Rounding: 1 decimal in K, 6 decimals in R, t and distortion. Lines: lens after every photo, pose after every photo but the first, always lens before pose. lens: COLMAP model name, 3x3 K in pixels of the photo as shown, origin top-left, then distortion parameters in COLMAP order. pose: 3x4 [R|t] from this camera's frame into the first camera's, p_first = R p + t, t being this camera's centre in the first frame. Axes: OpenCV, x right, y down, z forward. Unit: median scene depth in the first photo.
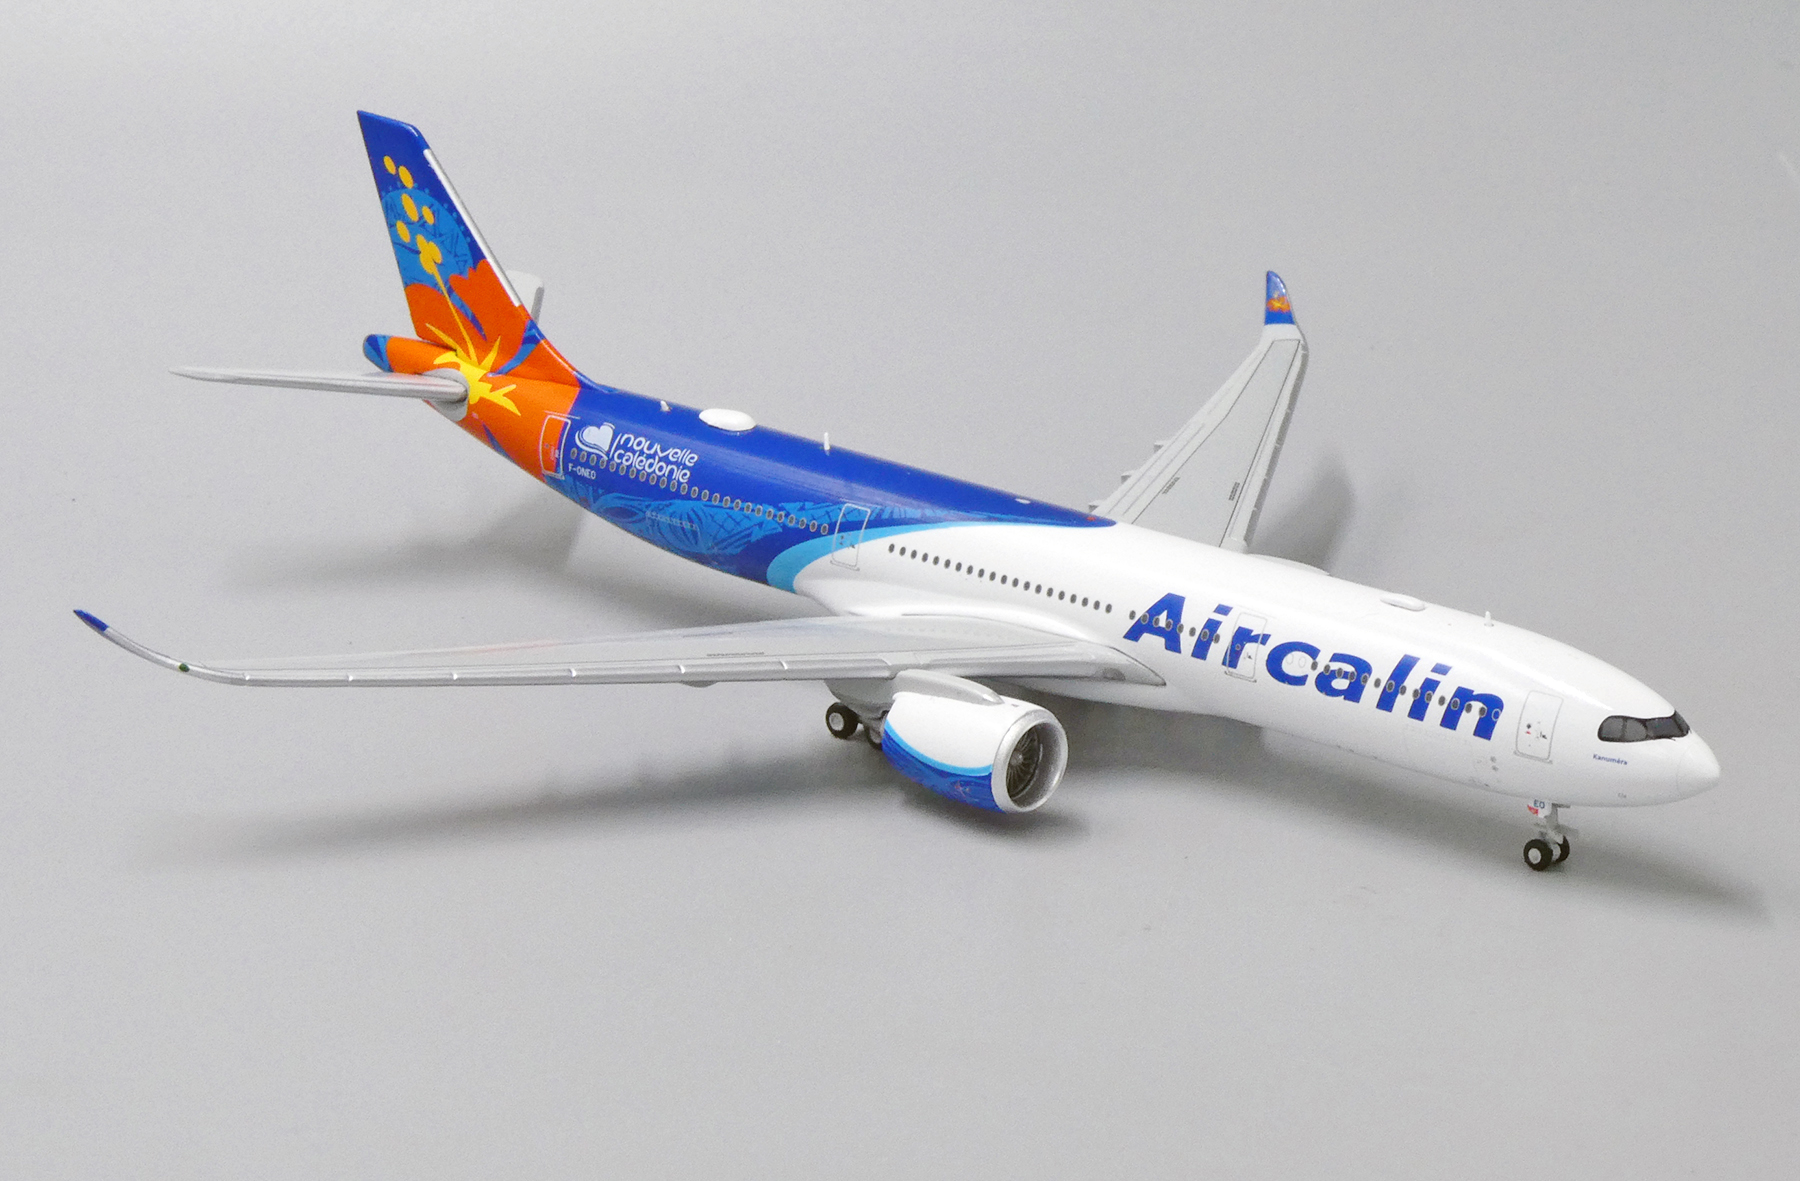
lens RADIAL K [[5296.6, 0, 900.0], [0, 5296.6, 590.5], [0, 0, 1]] dist [0.208441, -1.832671]
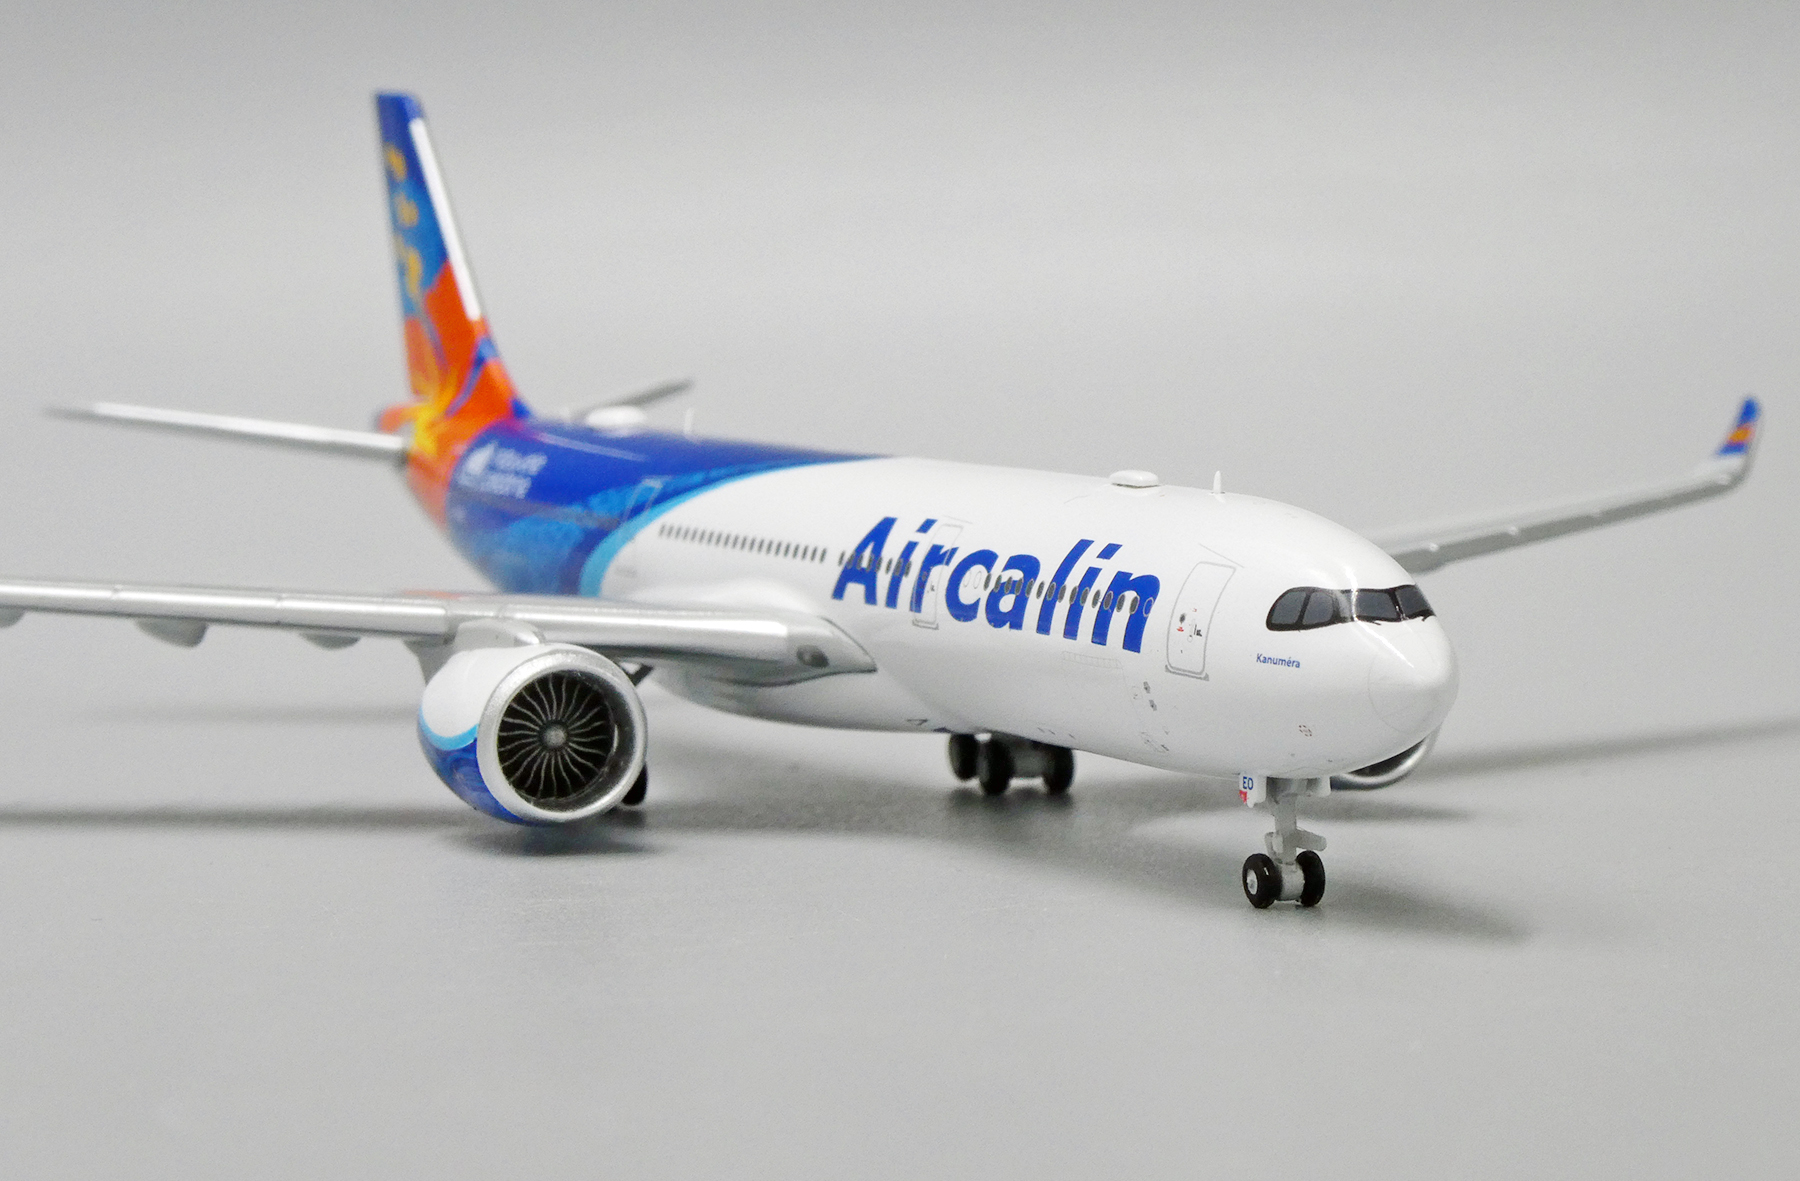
lens RADIAL K [[5718.7, 0, 900.0], [0, 5718.7, 590.5], [0, 0, 1]] dist [0.118225, 0.079755]
pose [[0.895207, 0.002484, -0.445643, 0.356894], [-0.106088, 0.972425, -0.207690, 0.150174], [0.432839, 0.233203, 0.870785, 0.436209]]
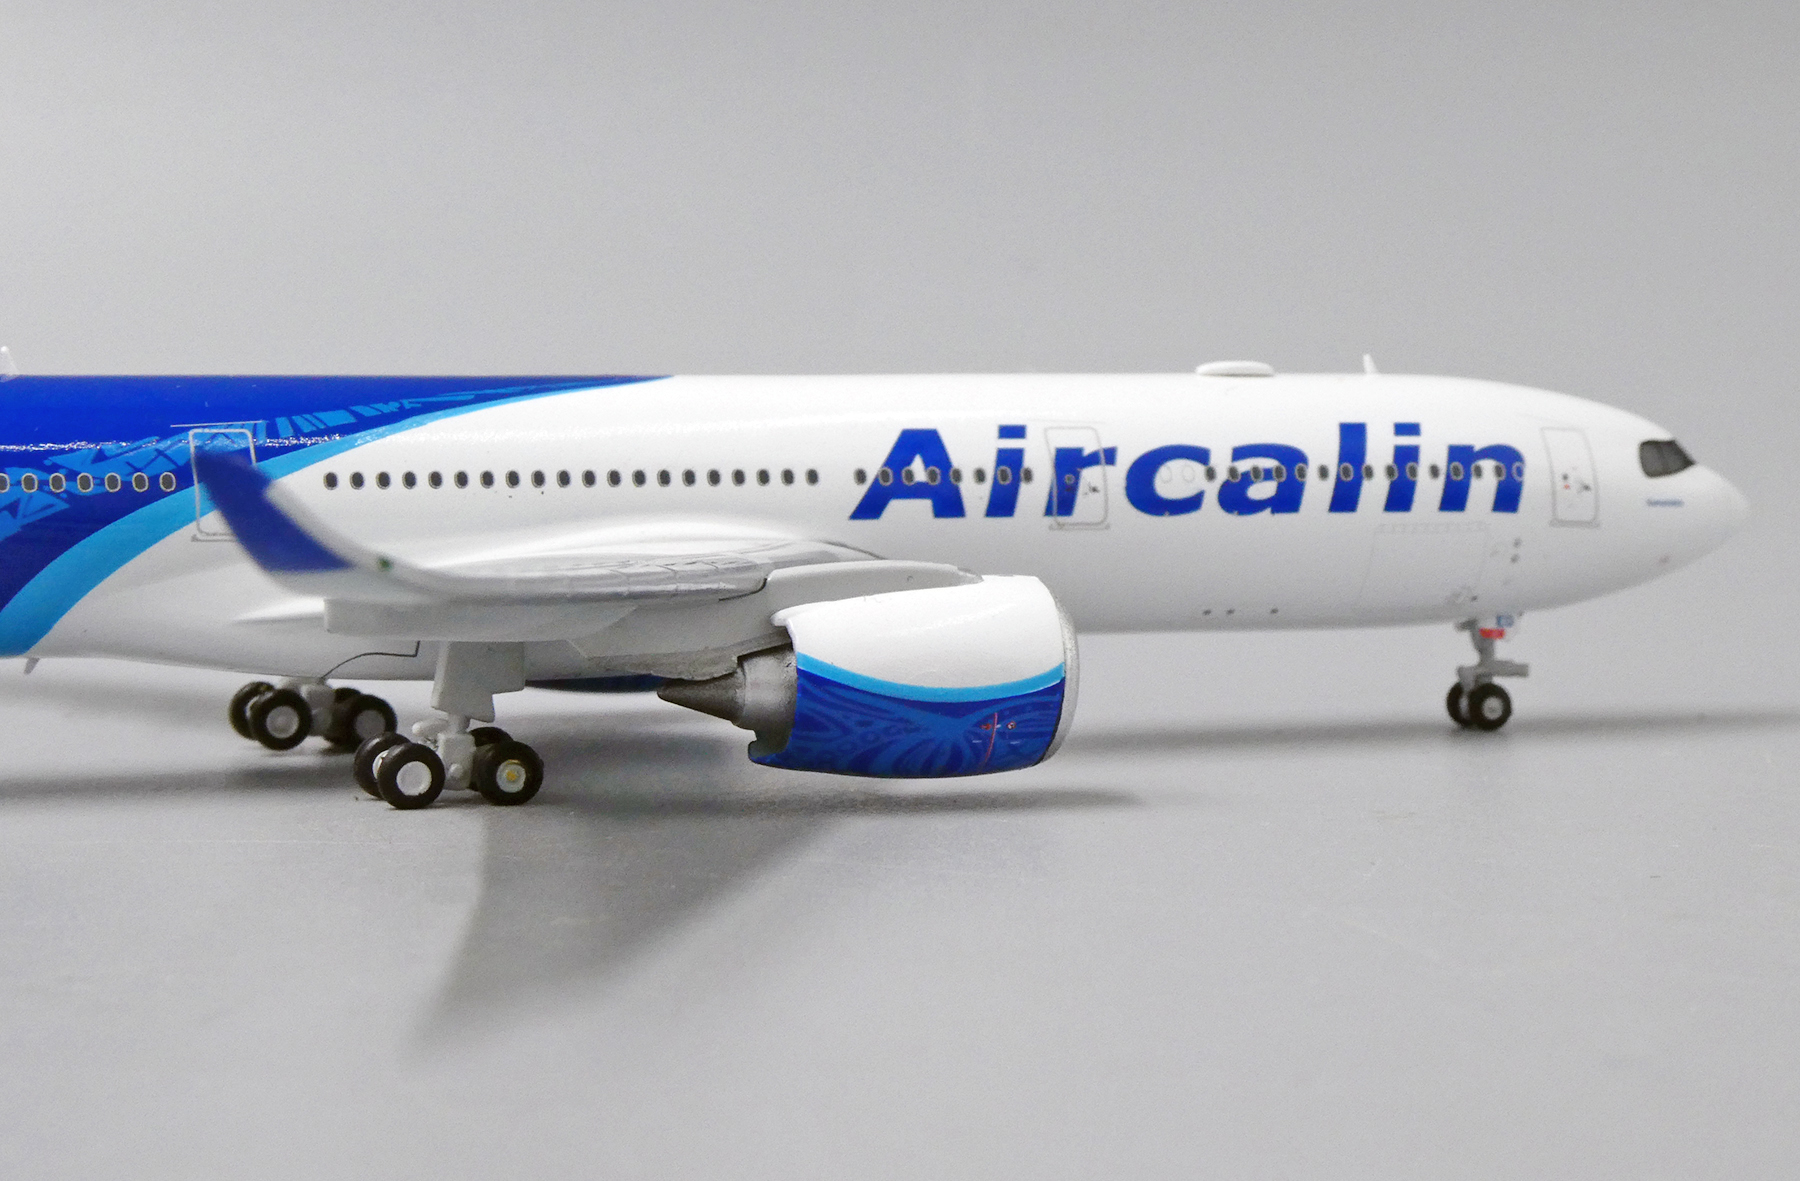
lens RADIAL K [[5296.6, 0, 900.0], [0, 5296.6, 590.5], [0, 0, 1]] dist [0.208441, -1.832671]
pose [[0.466226, -0.080217, 0.881021, -0.488106], [0.266275, 0.962423, -0.053281, 0.050819], [-0.843641, 0.259435, 0.470066, 0.743639]]
